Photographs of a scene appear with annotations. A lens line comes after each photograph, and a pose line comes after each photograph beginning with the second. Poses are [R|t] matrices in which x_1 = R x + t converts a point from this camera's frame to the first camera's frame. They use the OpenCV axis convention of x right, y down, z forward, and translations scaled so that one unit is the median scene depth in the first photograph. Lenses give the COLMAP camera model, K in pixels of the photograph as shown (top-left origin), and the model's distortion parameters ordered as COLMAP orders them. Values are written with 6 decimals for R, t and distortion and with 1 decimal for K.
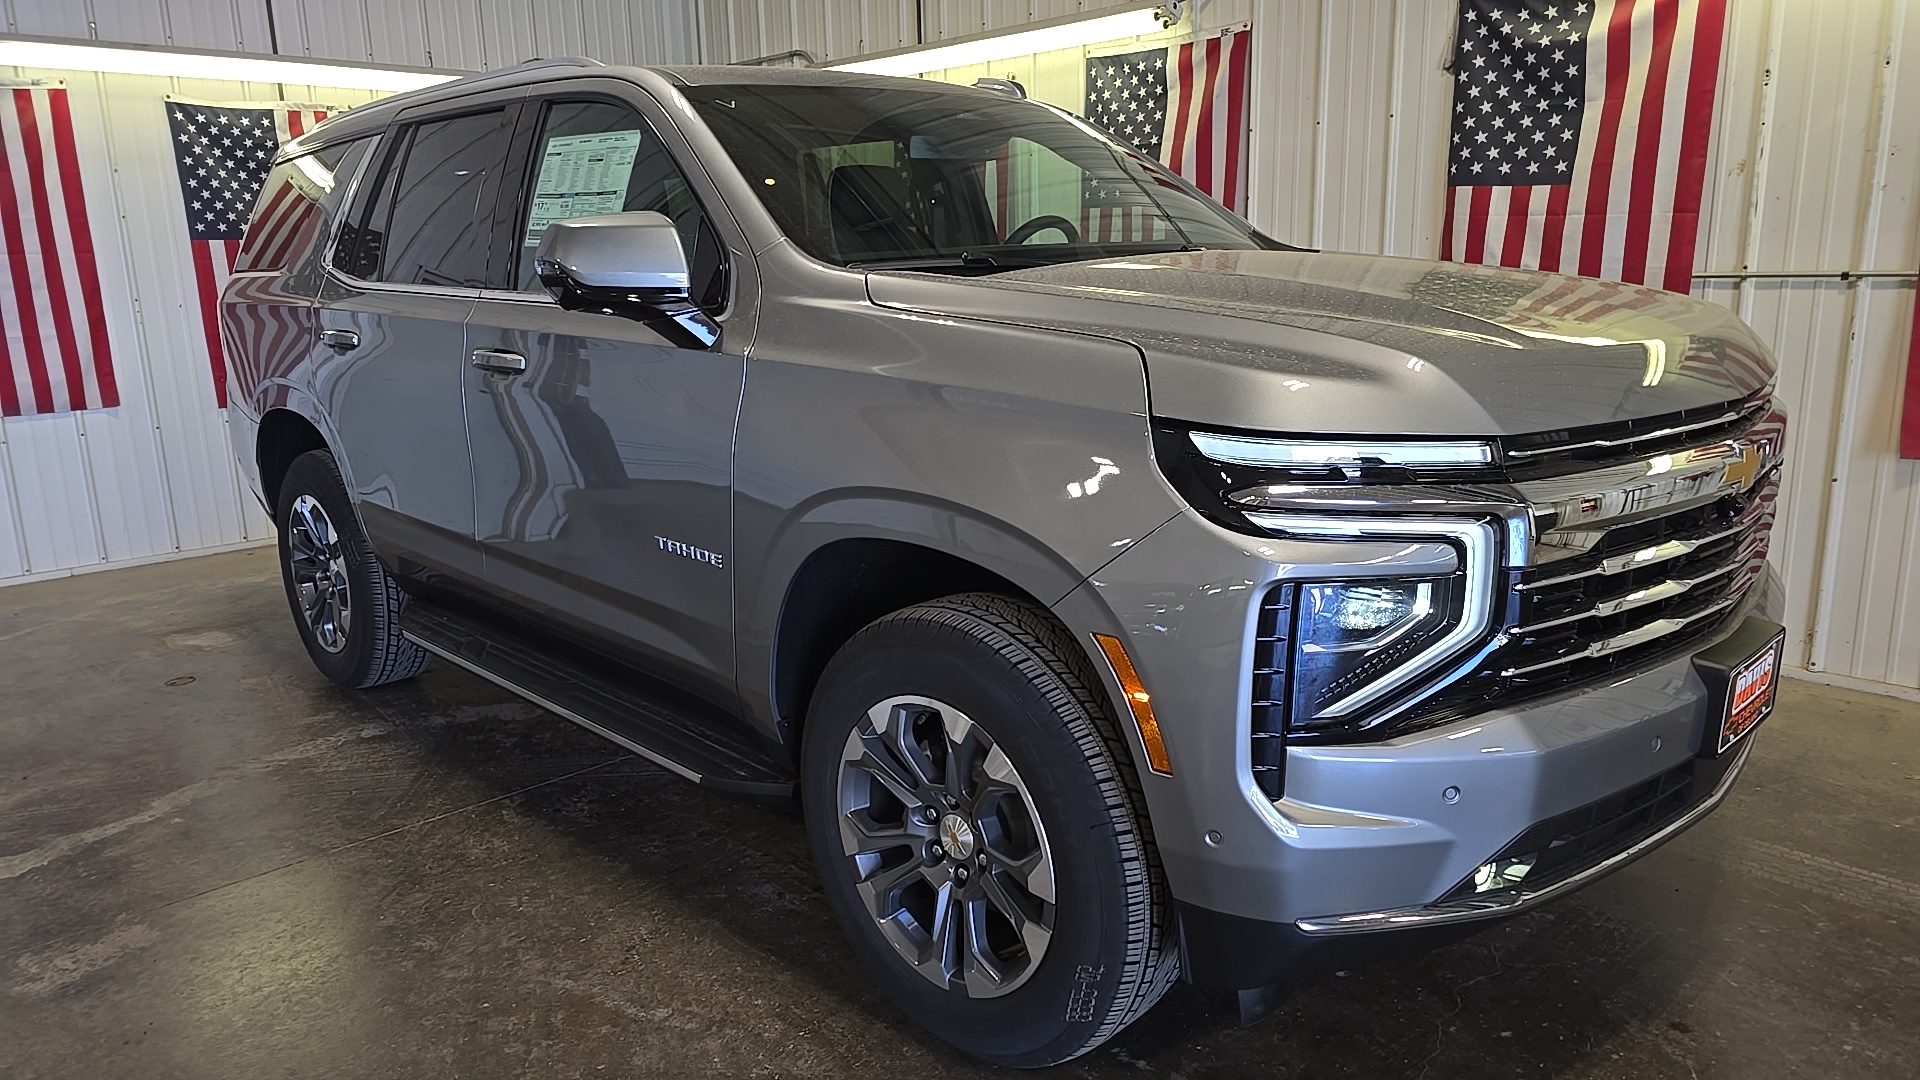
lens RADIAL K [[1279.8, 0, 969.2], [0, 1279.8, 531.4], [0, 0, 1]] dist [0.055561, -0.049276]
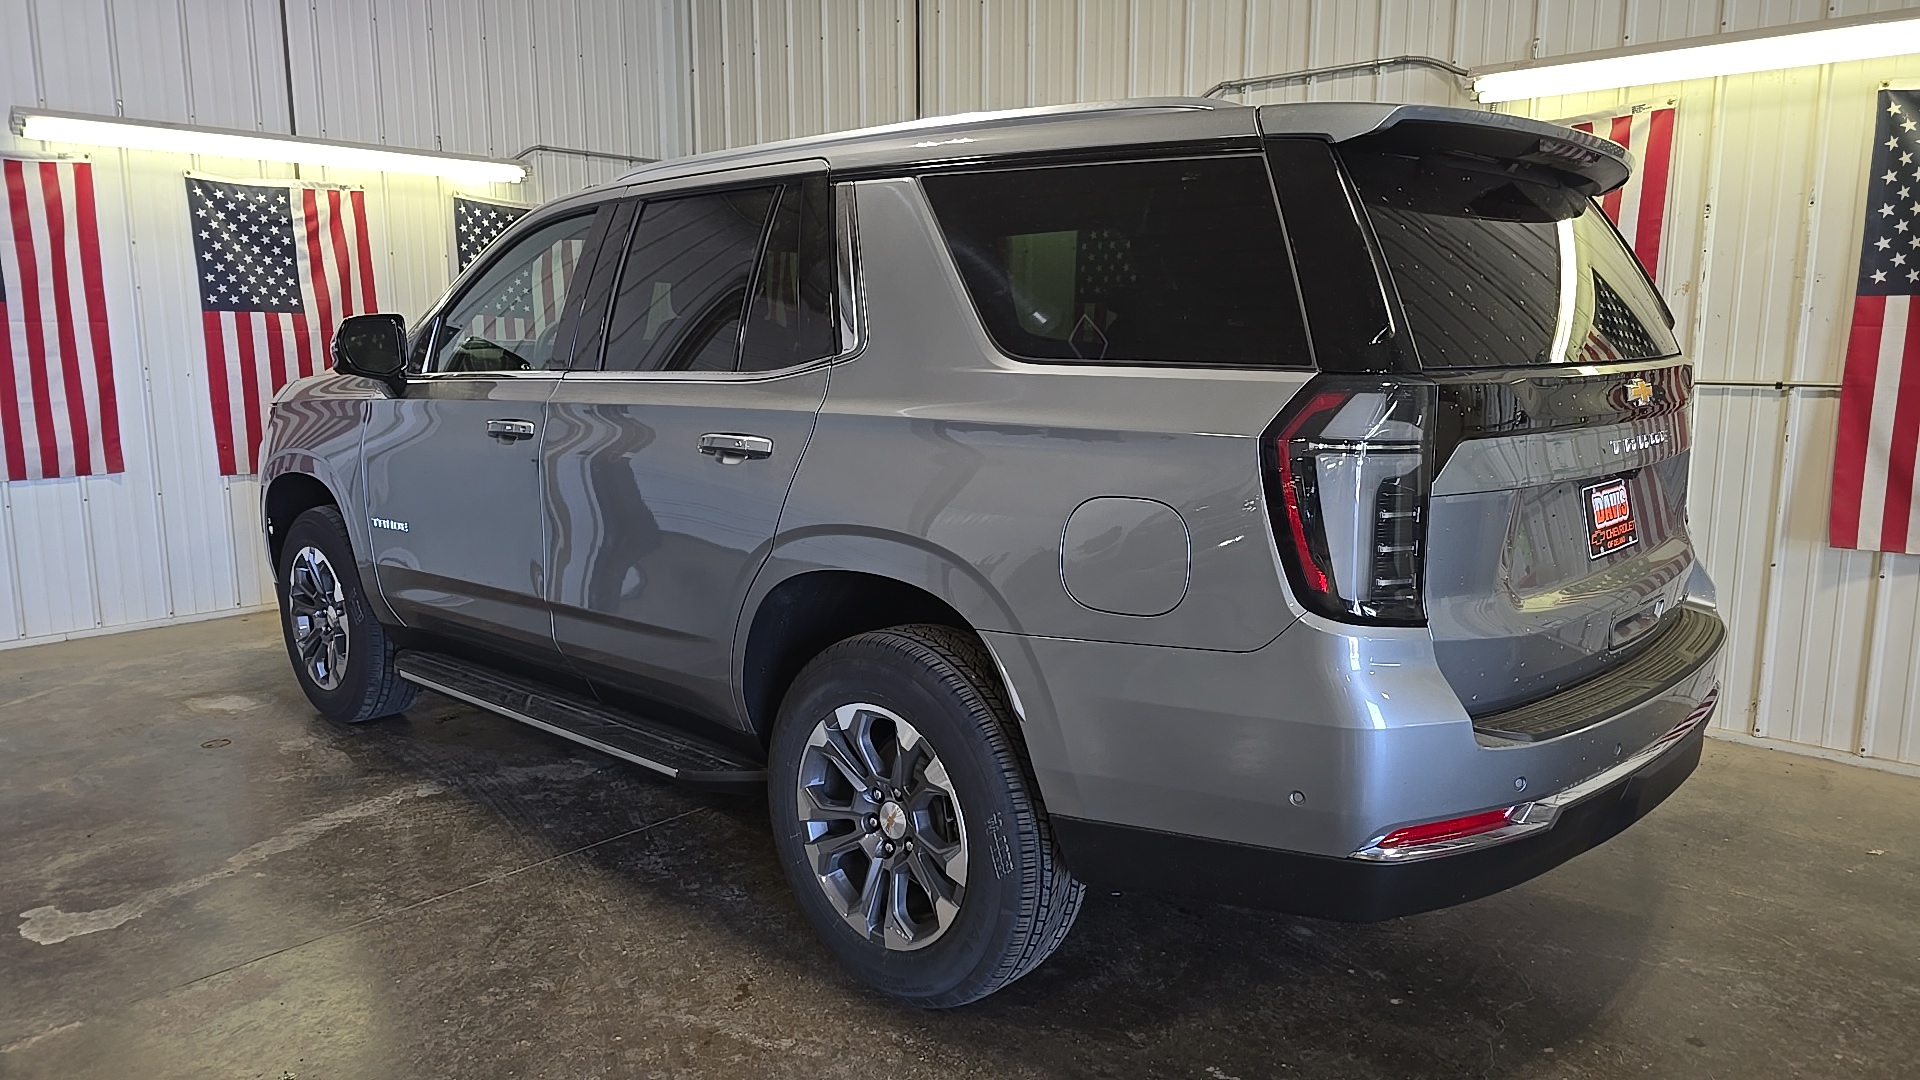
lens RADIAL K [[1279.8, 0, 970.2], [0, 1279.8, 527.1], [0, 0, 1]] dist [0.055561, -0.049276]
pose [[0.997649, 0.013668, 0.067160, -0.117636], [-0.009461, 0.997996, -0.062572, 0.005363], [-0.067880, 0.061789, 0.995778, -0.083060]]
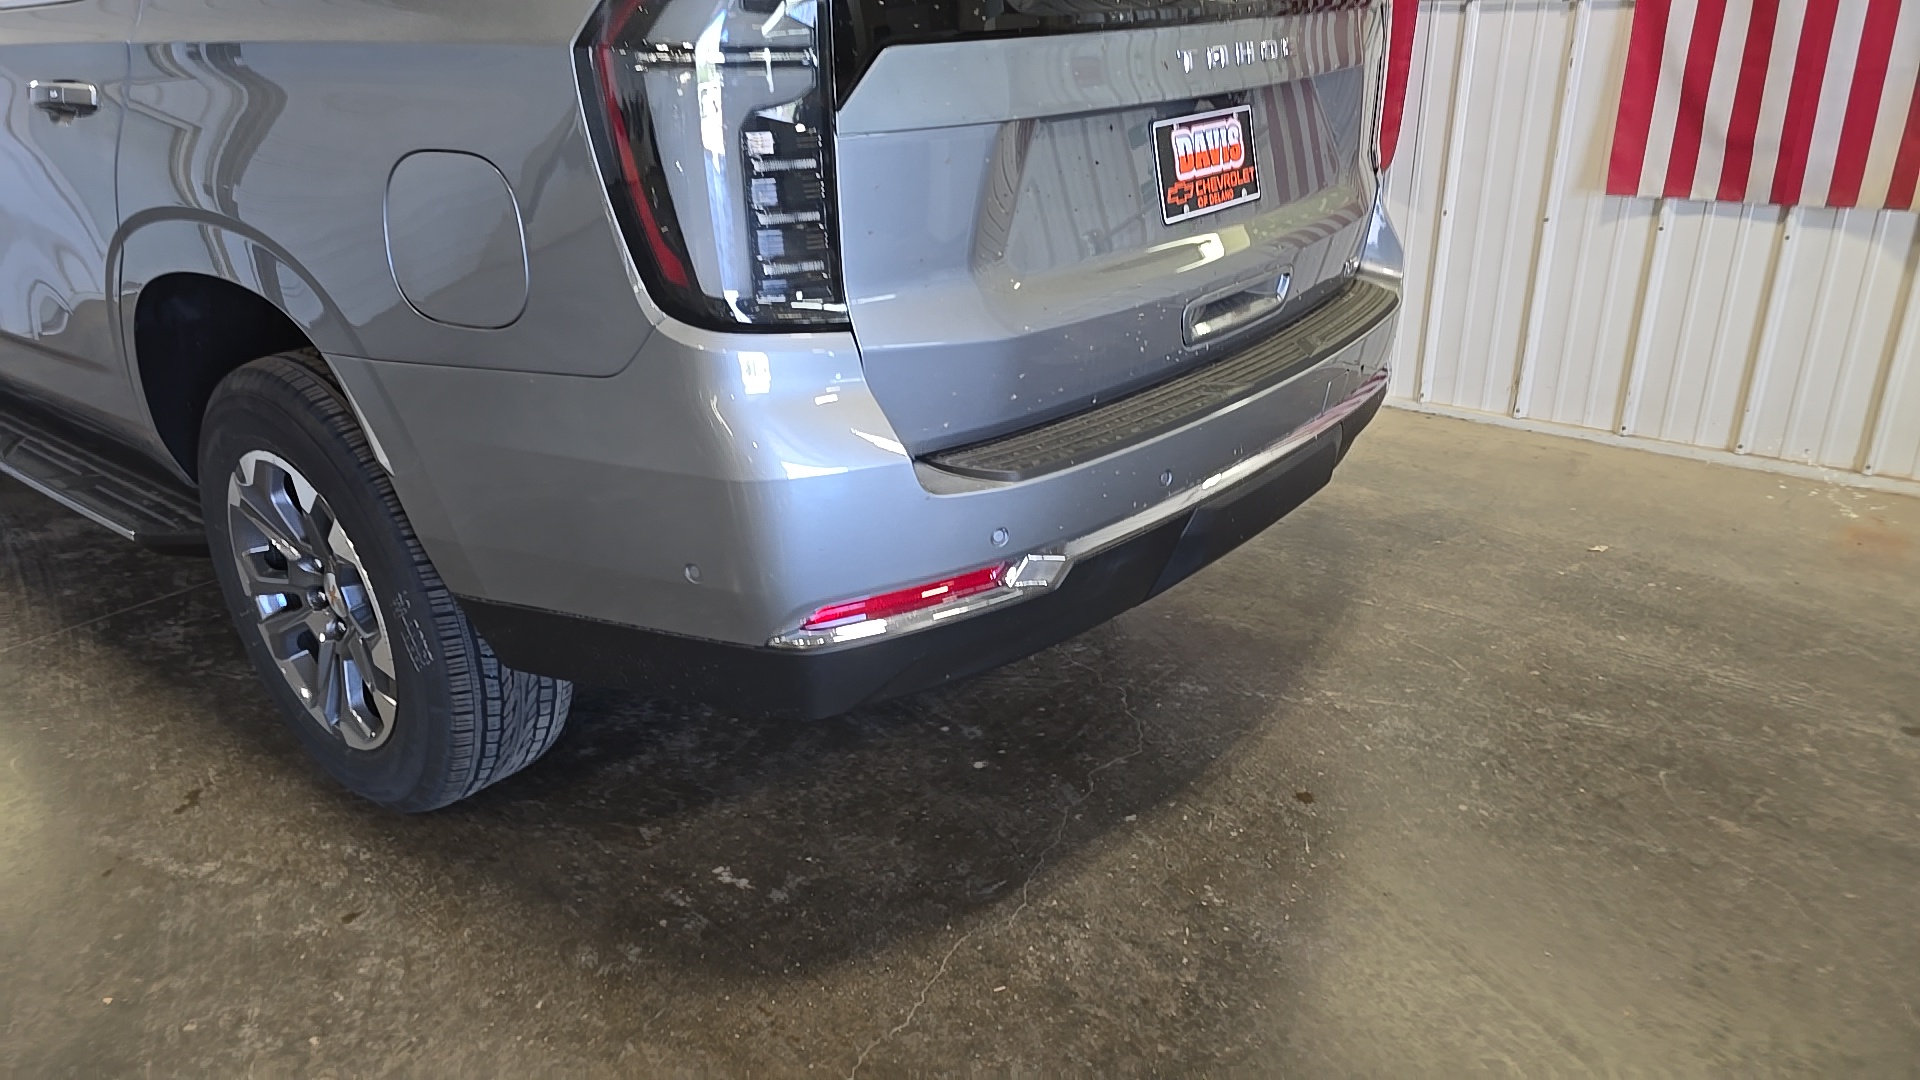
lens RADIAL K [[1279.8, 0, 956.4], [0, 1279.8, 528.6], [0, 0, 1]] dist [0.055561, -0.049276]
pose [[0.992401, -0.049086, 0.112828, 0.129240], [0.028141, 0.983221, 0.180234, 0.000707], [-0.119782, -0.175690, 0.977131, 0.083247]]
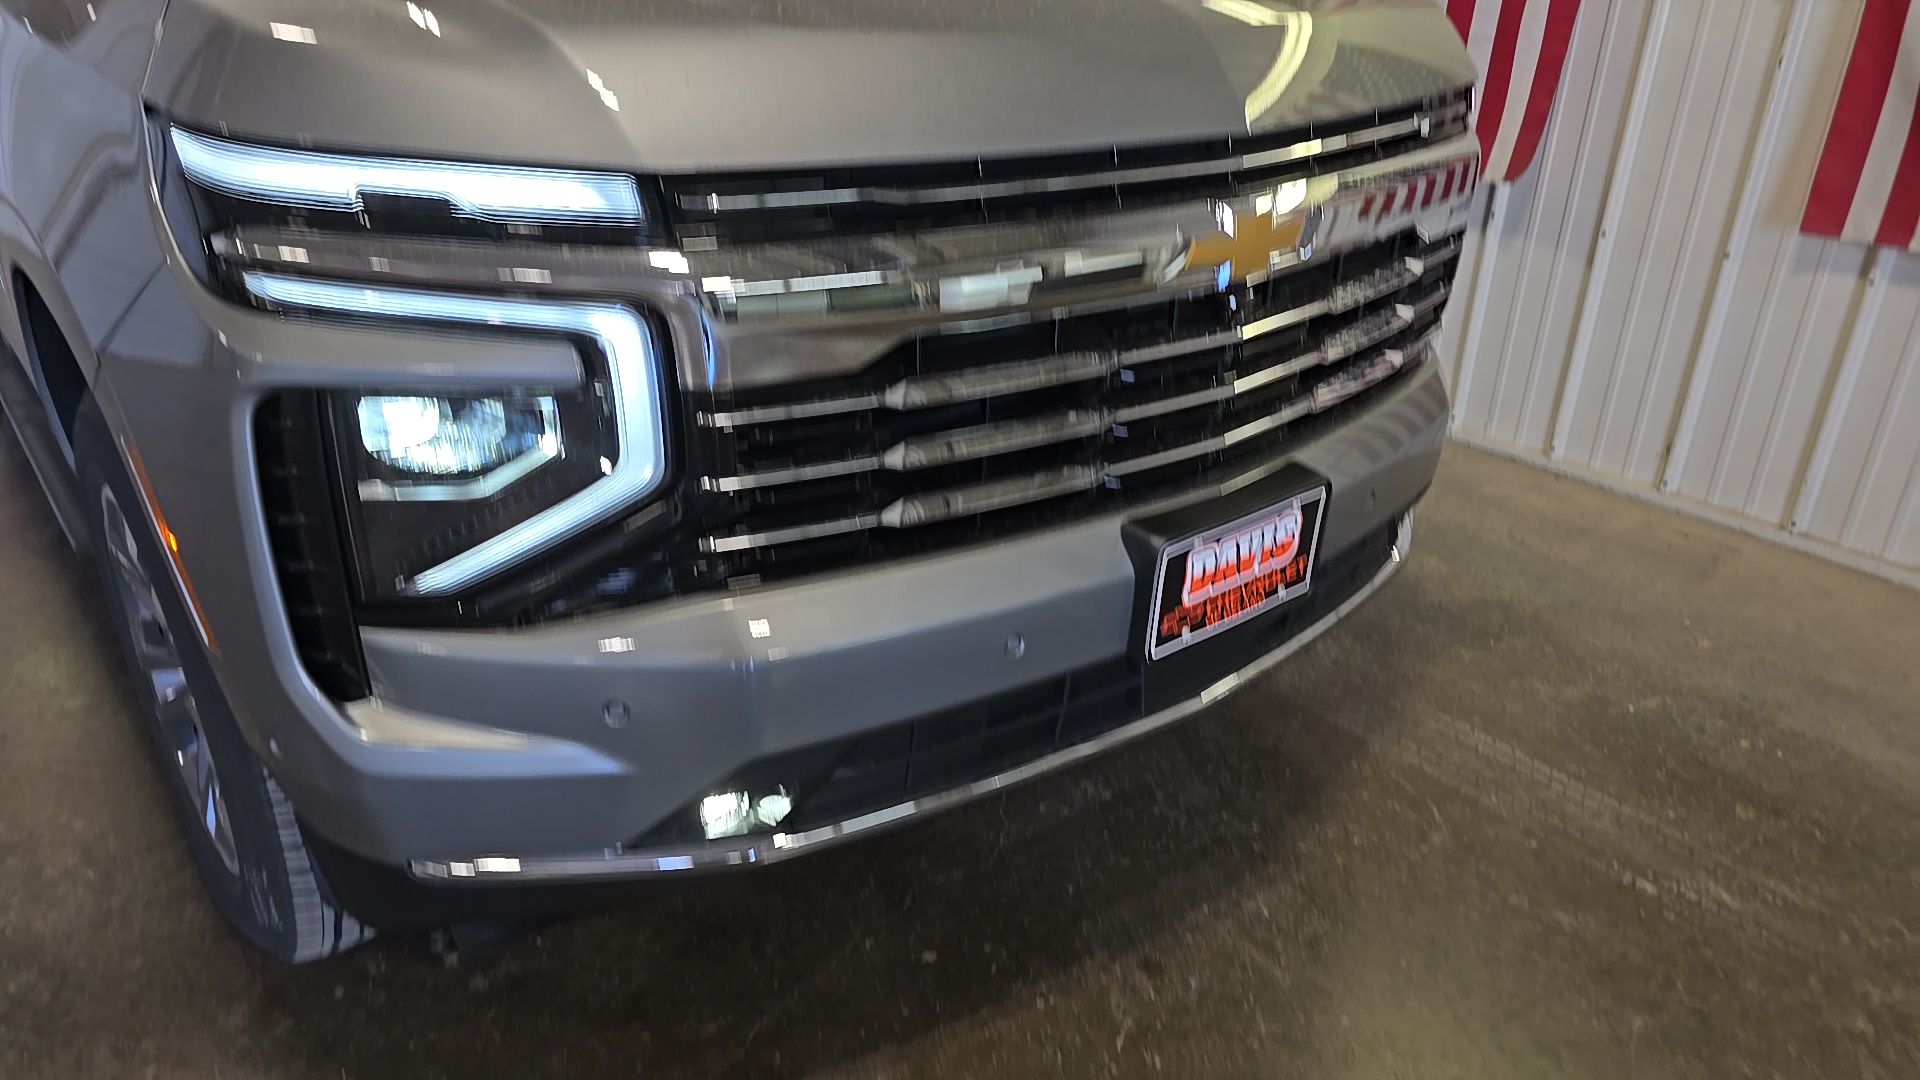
lens RADIAL K [[1279.8, 0, 972.6], [0, 1279.8, 529.7], [0, 0, 1]] dist [0.055561, -0.049276]
pose [[0.995218, 0.077961, -0.058849, 0.319237], [-0.063072, 0.972941, 0.222277, -0.028015], [0.074586, -0.217502, 0.973206, 0.202436]]
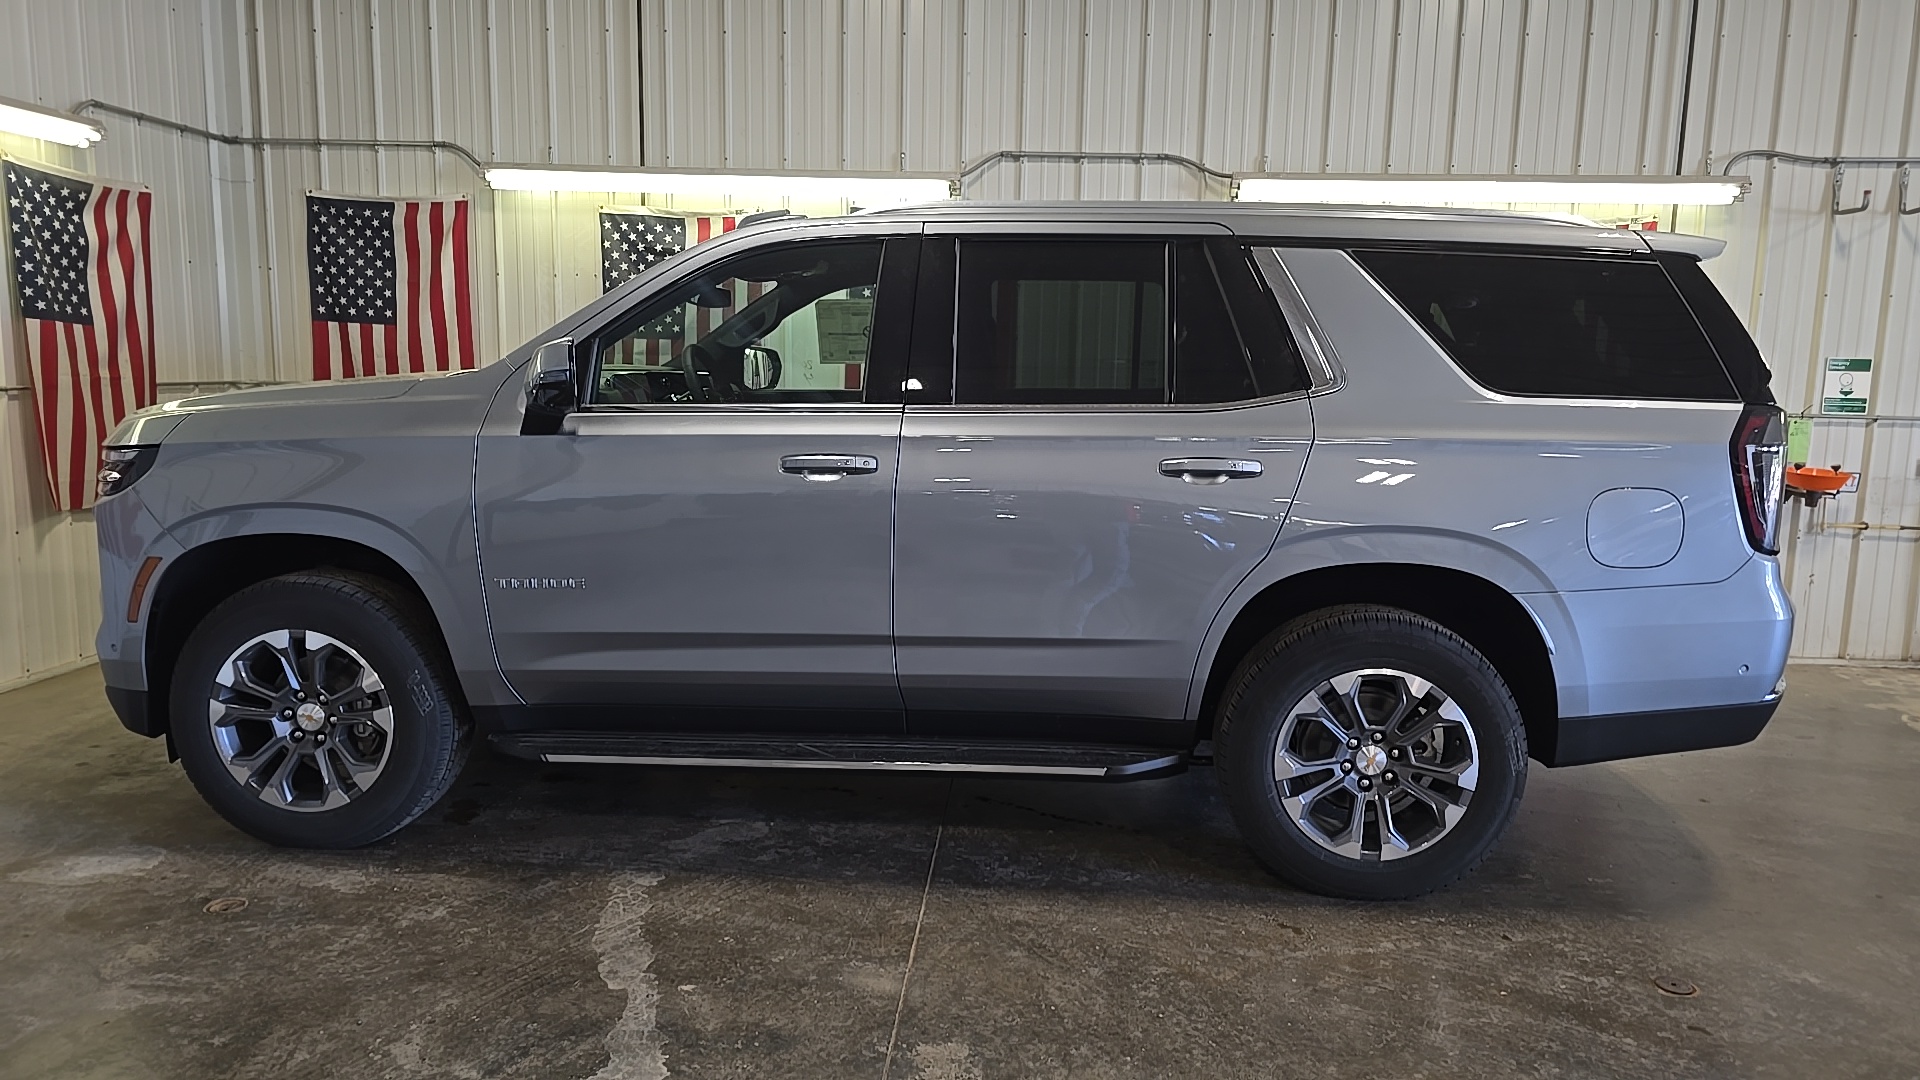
lens RADIAL K [[1279.8, 0, 945.5], [0, 1279.8, 539.5], [0, 0, 1]] dist [0.055561, -0.049276]
pose [[0.739905, -0.052848, 0.670633, -1.050997], [0.104461, 0.993843, -0.036933, -0.032053], [-0.664552, 0.097382, 0.740870, 0.193776]]
